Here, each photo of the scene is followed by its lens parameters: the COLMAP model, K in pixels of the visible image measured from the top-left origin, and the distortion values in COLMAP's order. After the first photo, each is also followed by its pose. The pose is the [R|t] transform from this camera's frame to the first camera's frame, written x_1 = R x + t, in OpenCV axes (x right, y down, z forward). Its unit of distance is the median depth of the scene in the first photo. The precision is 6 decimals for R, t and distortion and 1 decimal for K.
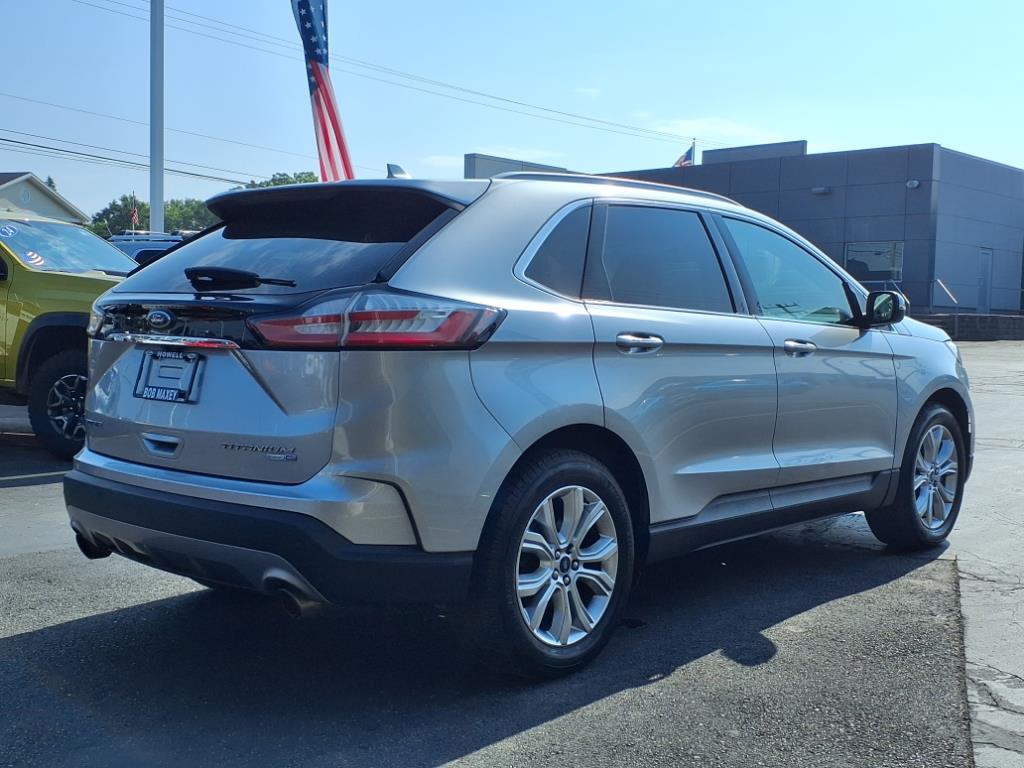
lens RADIAL K [[1383.1, 0, 512.0], [0, 1383.1, 384.0], [0, 0, 1]] dist [0.283612, -0.987468]
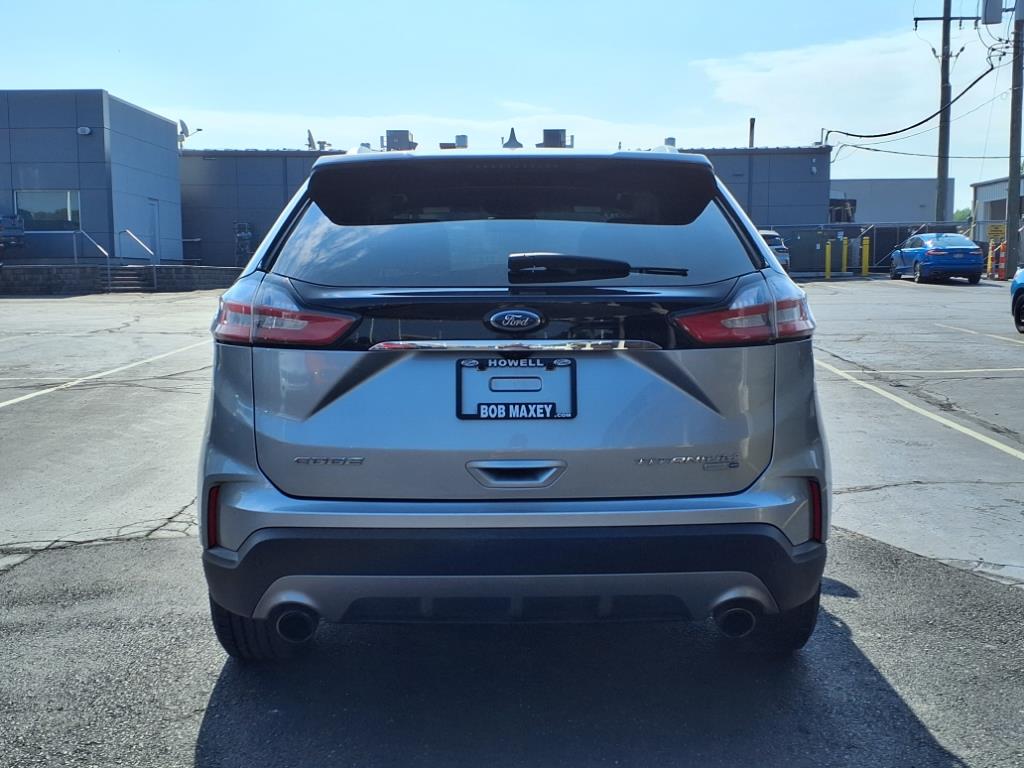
lens RADIAL K [[1383.1, 0, 512.0], [0, 1383.1, 384.0], [0, 0, 1]] dist [0.283612, -0.987468]
pose [[0.646094, -0.086981, 0.758285, -0.864419], [0.052938, 0.996200, 0.069166, -0.064887], [-0.761420, -0.004545, 0.648243, 0.479720]]
